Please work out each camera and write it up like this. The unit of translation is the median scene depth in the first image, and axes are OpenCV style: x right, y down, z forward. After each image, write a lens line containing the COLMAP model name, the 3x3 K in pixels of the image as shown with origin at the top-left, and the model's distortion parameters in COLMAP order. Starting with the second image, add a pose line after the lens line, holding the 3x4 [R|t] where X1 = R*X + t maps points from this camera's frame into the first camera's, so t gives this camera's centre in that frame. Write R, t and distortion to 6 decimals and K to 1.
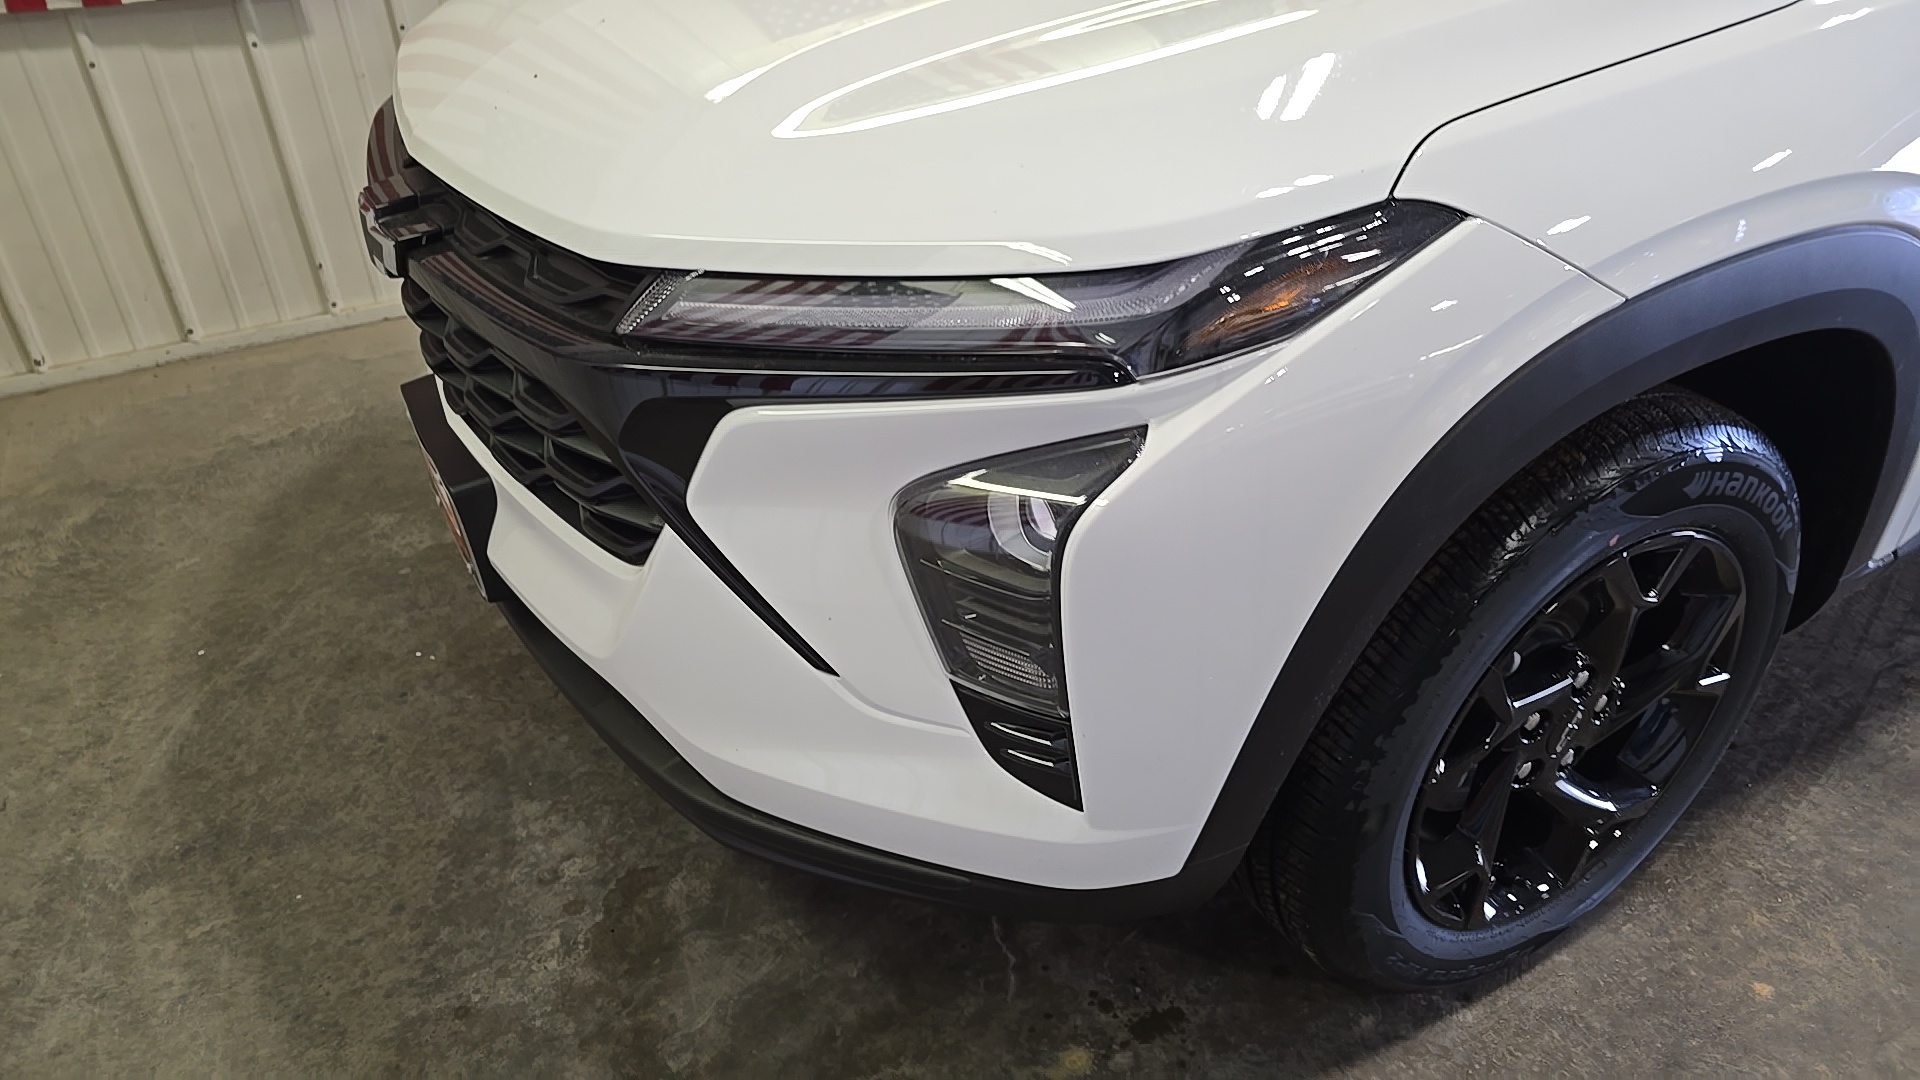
lens RADIAL K [[1274.0, 0, 947.8], [0, 1274.0, 538.1], [0, 0, 1]] dist [0.050293, -0.040901]
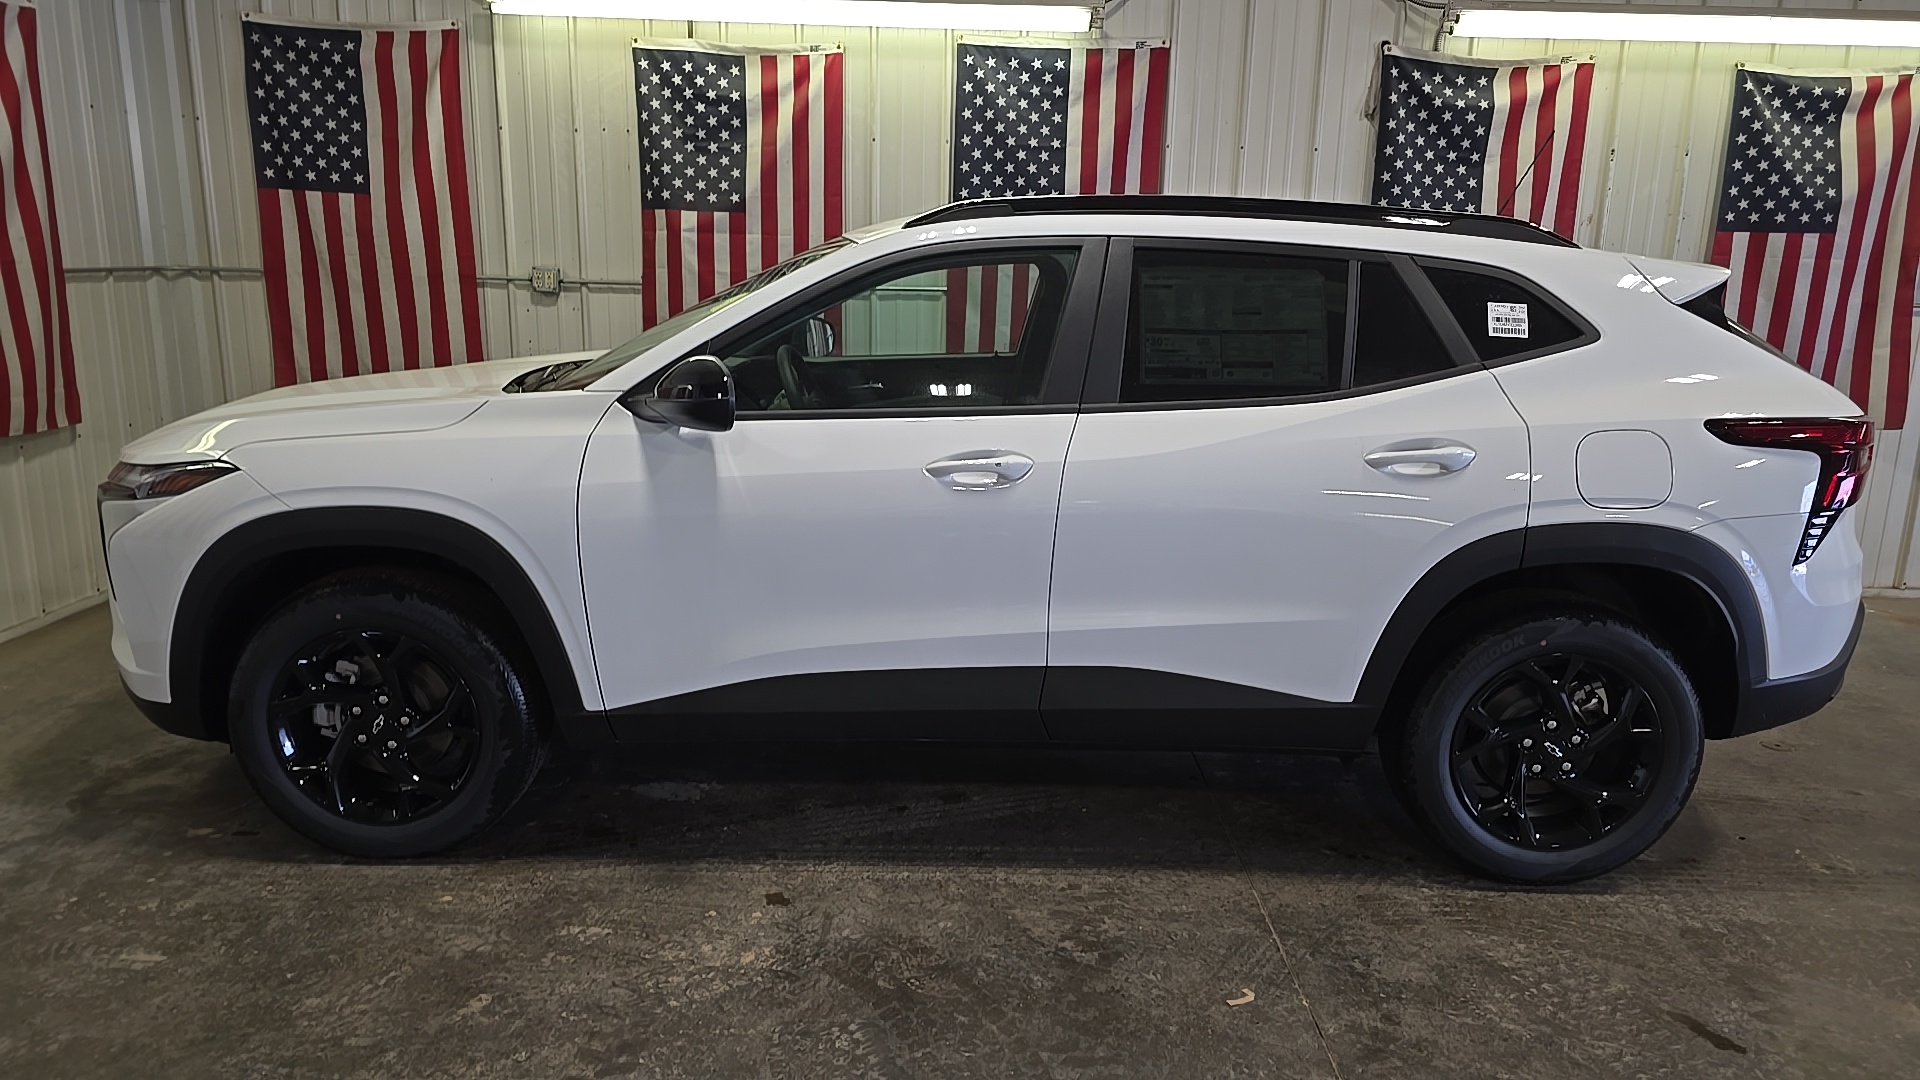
lens RADIAL K [[1274.0, 0, 961.5], [0, 1274.0, 546.6], [0, 0, 1]] dist [0.050293, -0.040901]
pose [[0.869557, 0.162621, -0.466288, 2.160900], [-0.303373, 0.920954, -0.244557, 0.095654], [0.389660, 0.354115, 0.850158, -0.564597]]
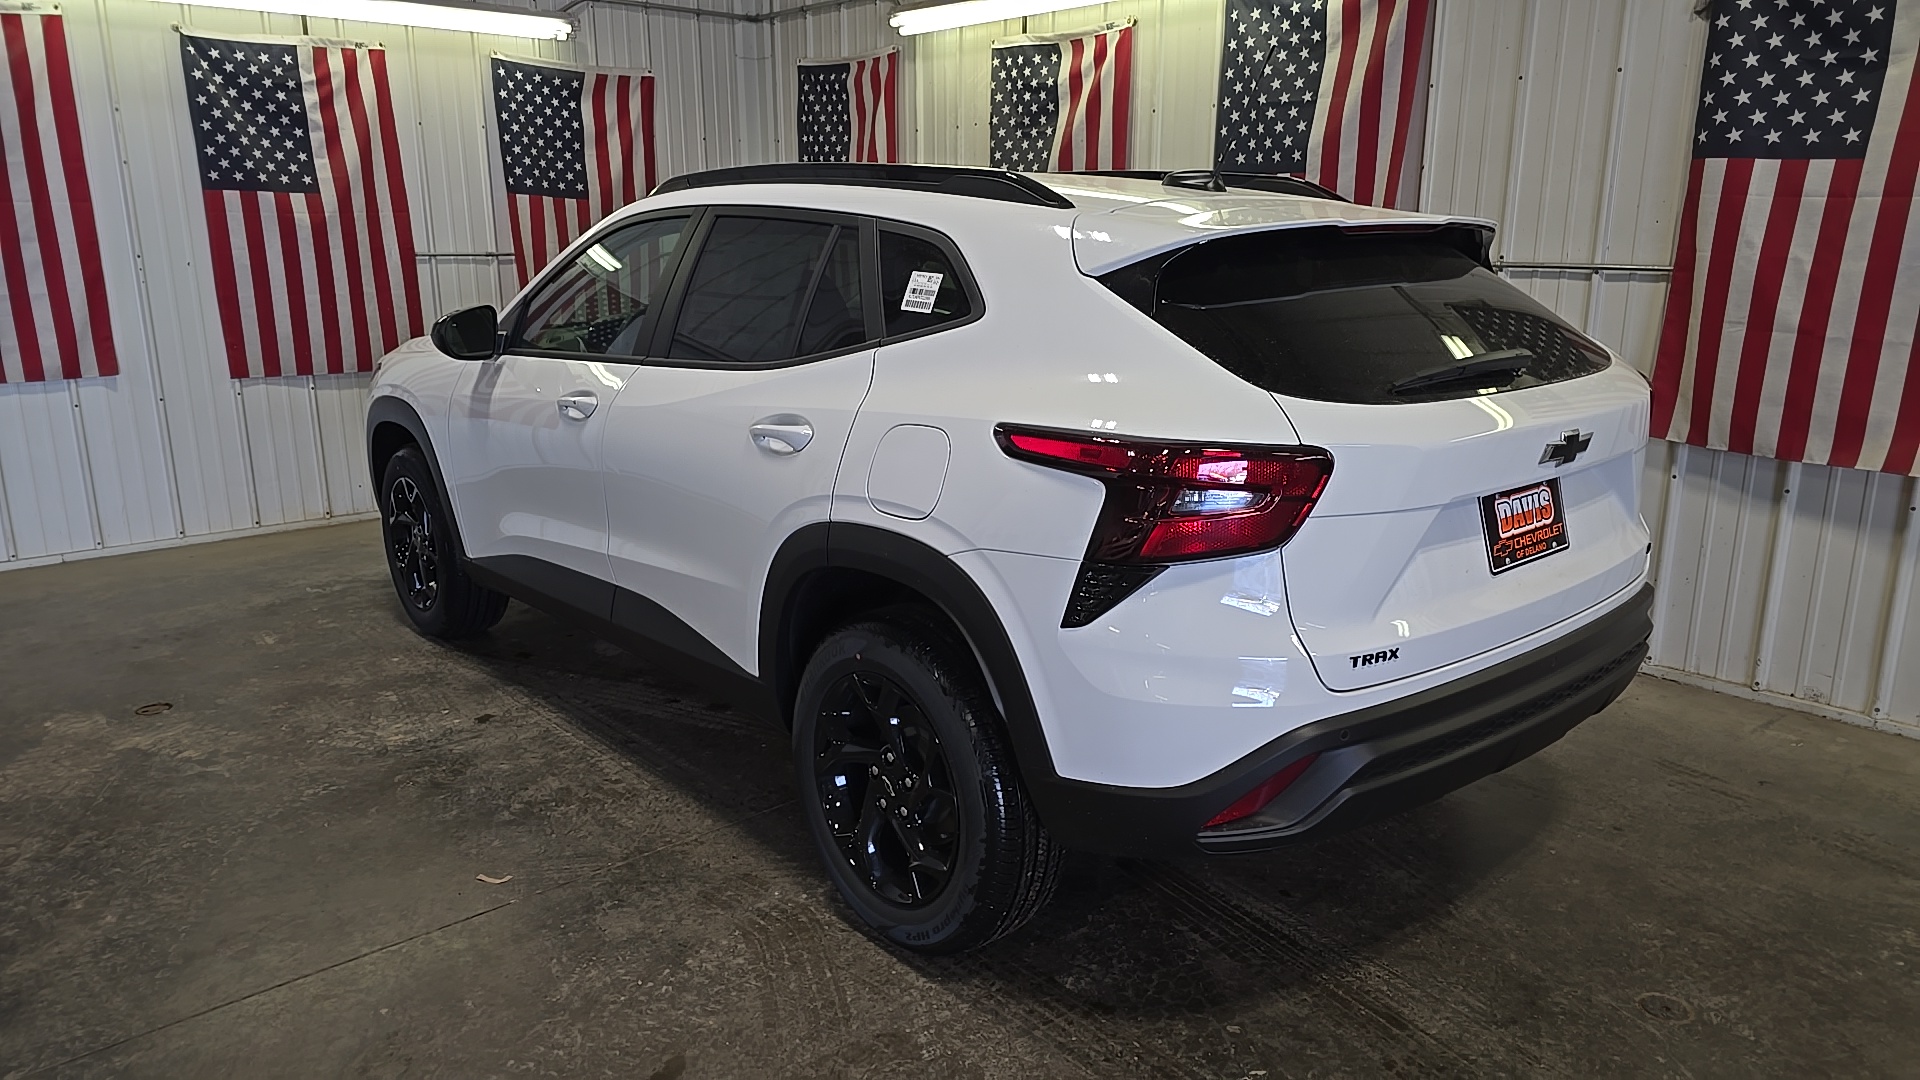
lens RADIAL K [[1274.0, 0, 971.9], [0, 1274.0, 539.4], [0, 0, 1]] dist [0.050293, -0.040901]
pose [[0.211845, 0.268306, -0.939752, 3.671986], [-0.520244, 0.844972, 0.123969, -0.961994], [0.827326, 0.462638, 0.318587, 1.032260]]
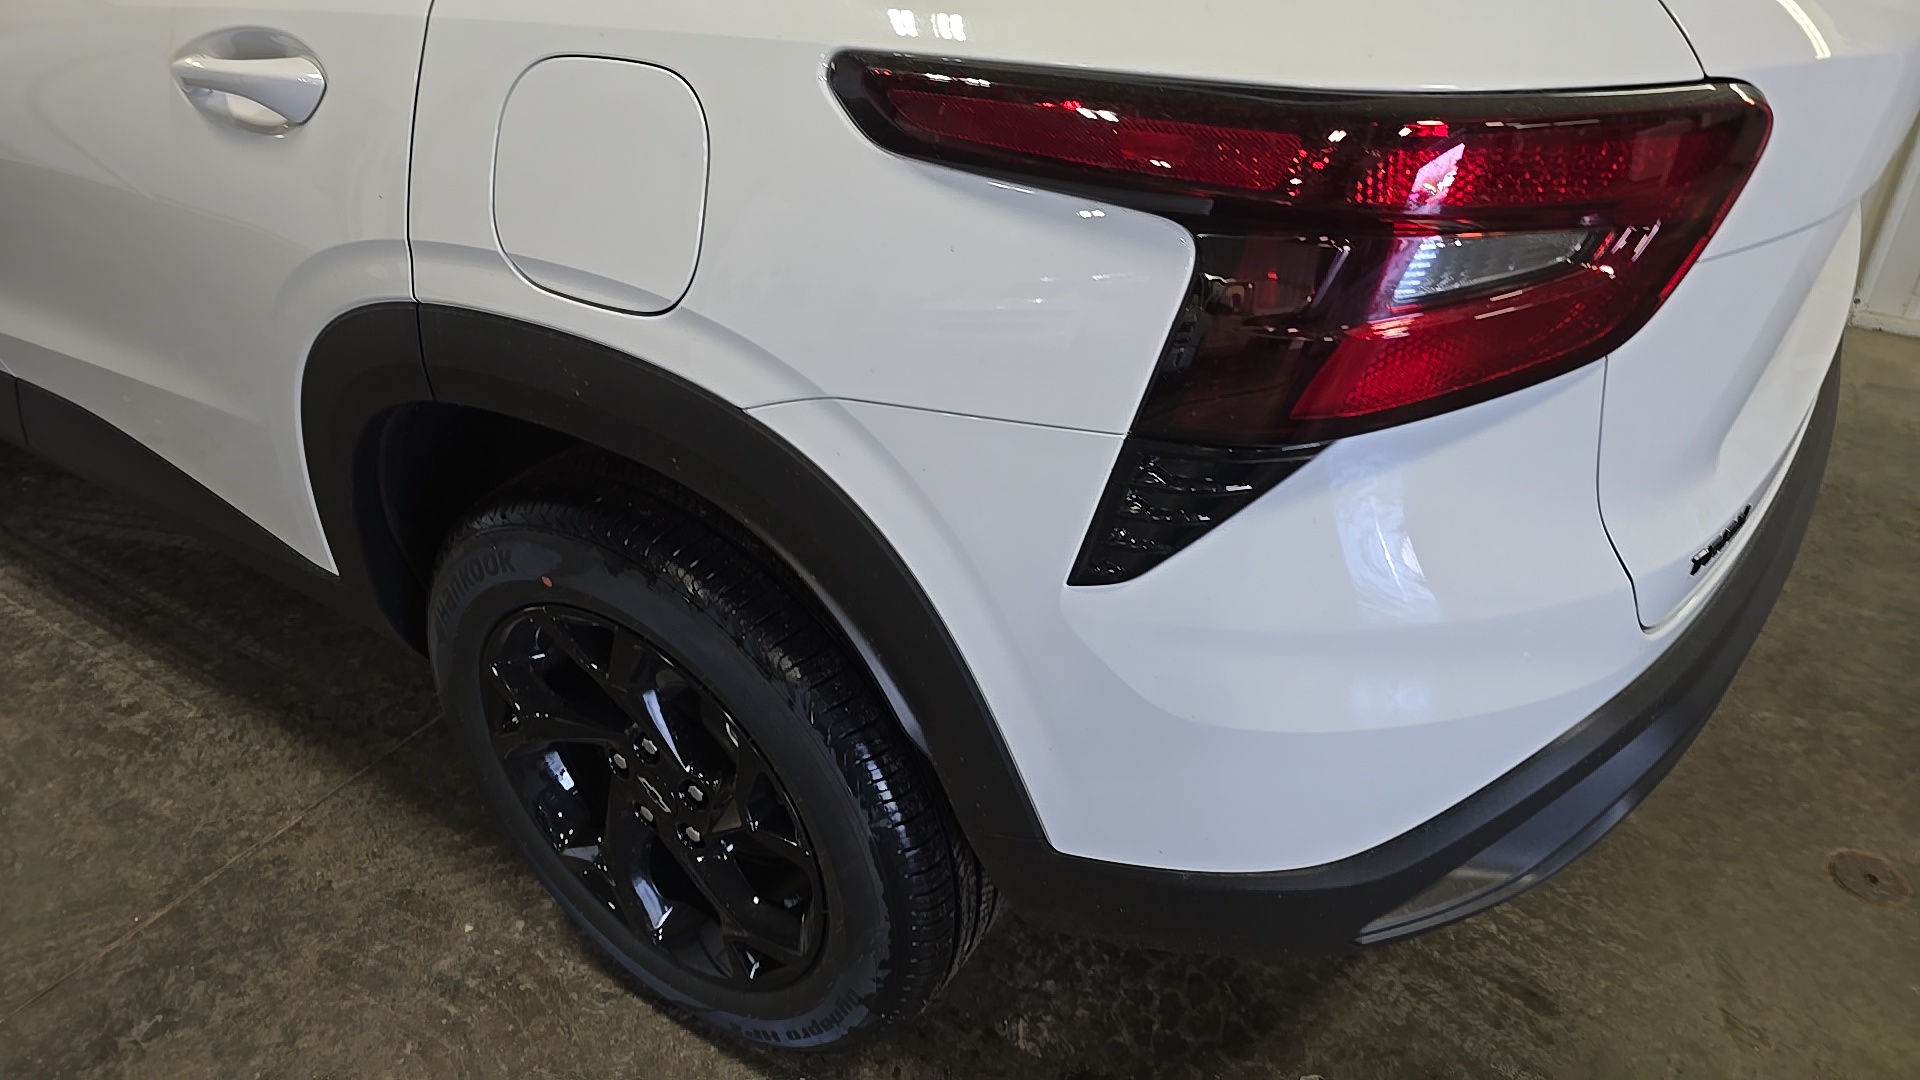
lens RADIAL K [[1274.0, 0, 956.3], [0, 1274.0, 543.0], [0, 0, 1]] dist [0.050293, -0.040901]
pose [[0.467095, 0.517738, -0.716777, 2.744695], [-0.466599, 0.832913, 0.297560, -0.918574], [0.751071, 0.195459, 0.630626, 1.205773]]
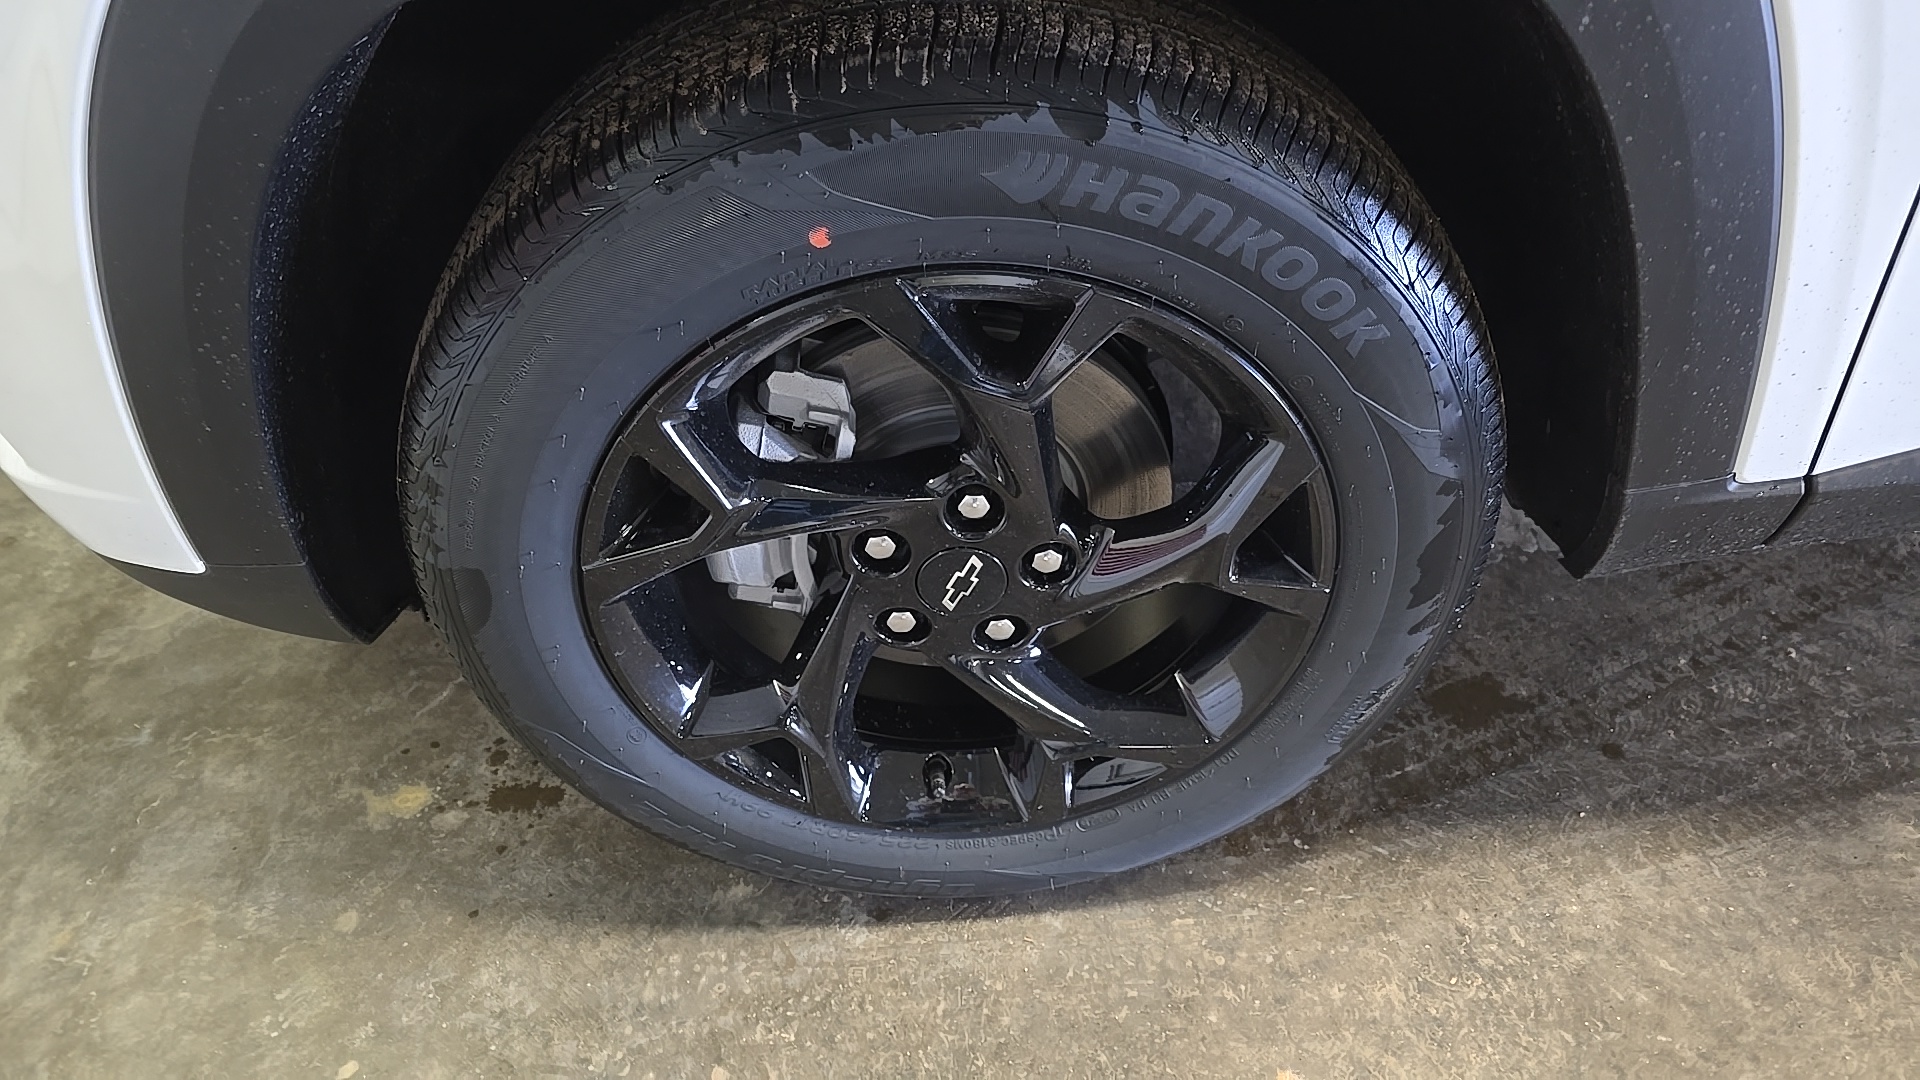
lens RADIAL K [[1274.0, 0, 959.9], [0, 1274.0, 539.1], [0, 0, 1]] dist [0.050293, -0.040901]
pose [[0.893823, 0.283160, -0.347709, 0.632955], [-0.216002, 0.951395, 0.219521, -0.006901], [0.392968, -0.121107, 0.911542, 0.398511]]
